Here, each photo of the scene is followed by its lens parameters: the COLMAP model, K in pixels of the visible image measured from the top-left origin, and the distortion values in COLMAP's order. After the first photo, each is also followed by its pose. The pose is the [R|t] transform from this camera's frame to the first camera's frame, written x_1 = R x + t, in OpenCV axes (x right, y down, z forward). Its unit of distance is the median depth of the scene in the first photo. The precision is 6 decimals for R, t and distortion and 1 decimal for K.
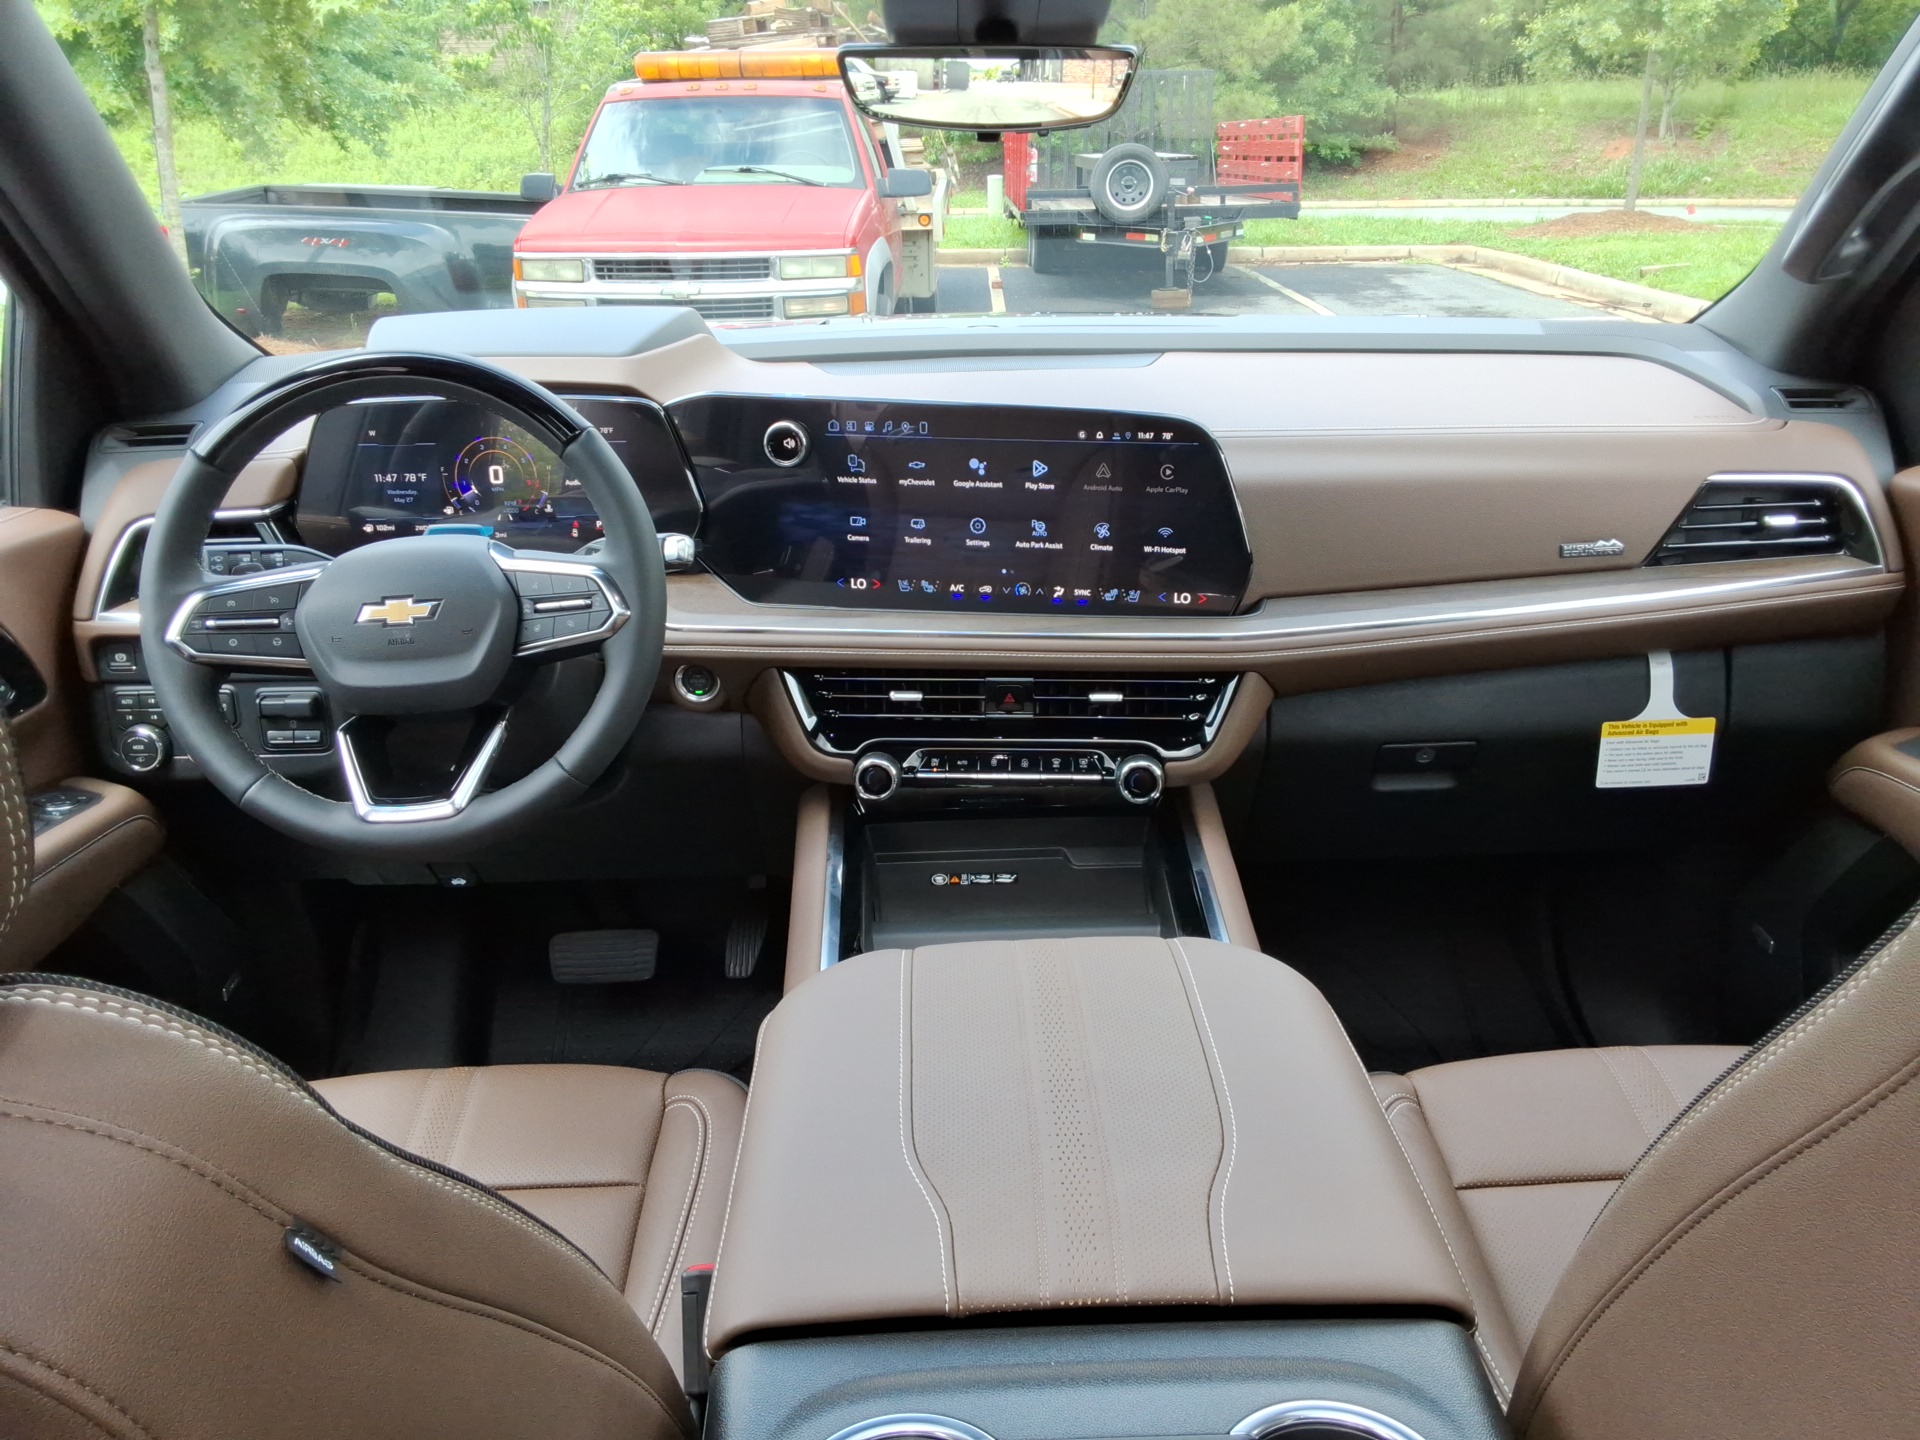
lens RADIAL K [[1549.4, 0, 978.8], [0, 1549.4, 708.9], [0, 0, 1]] dist [0.097490, -0.165358]
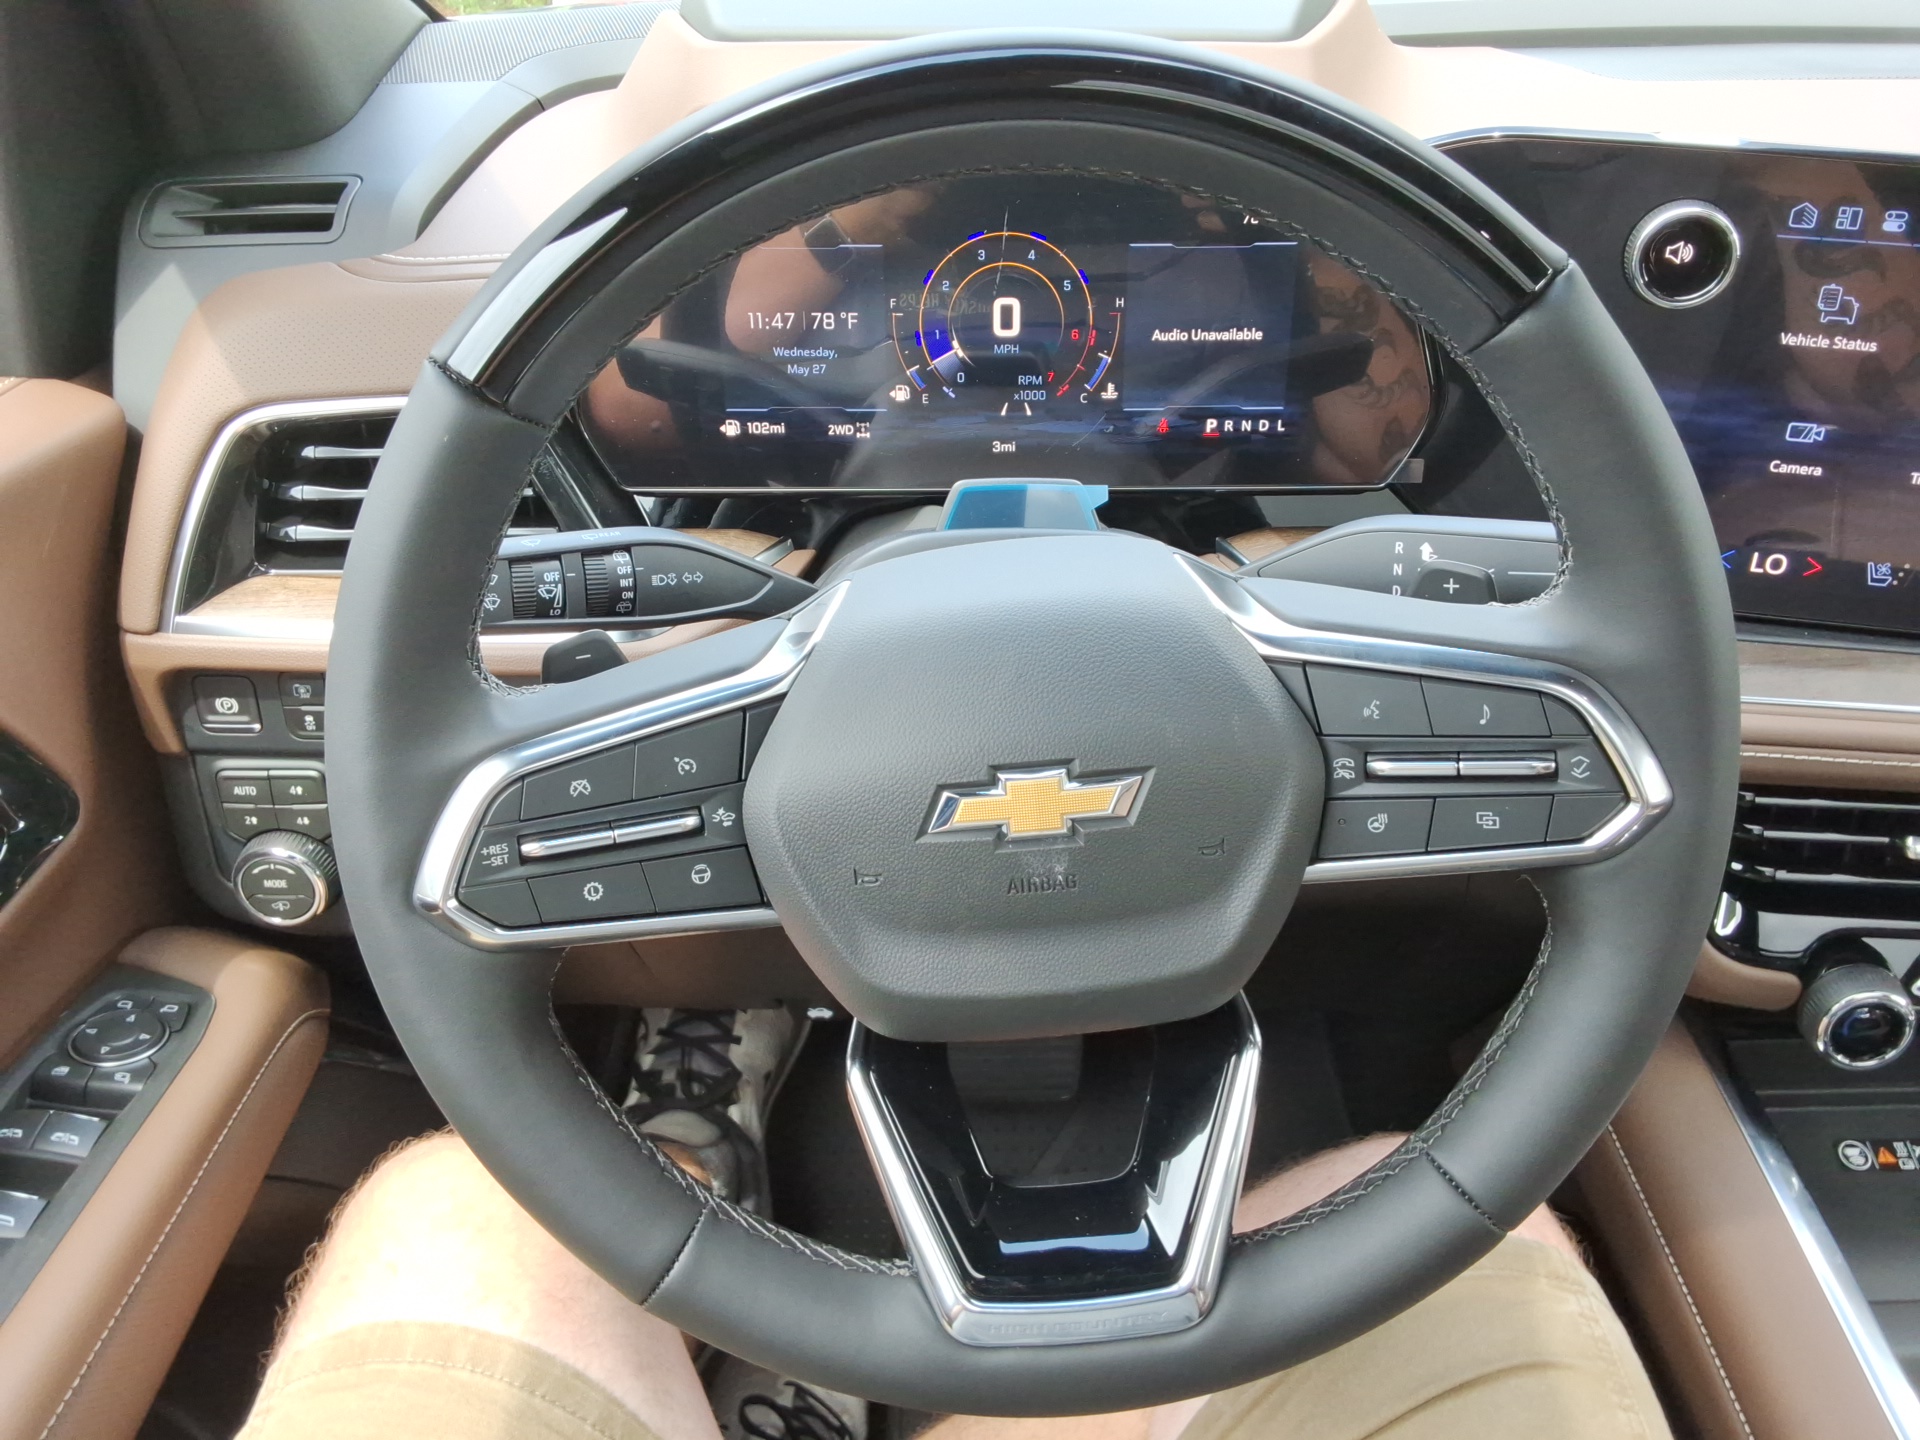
lens RADIAL K [[1549.4, 0, 978.8], [0, 1549.4, 708.9], [0, 0, 1]] dist [0.097490, -0.165358]
pose [[0.999612, 0.022748, -0.016068, -0.310394], [-0.019499, 0.983580, 0.179416, -0.120017], [0.019885, -0.179033, 0.983642, 0.536552]]
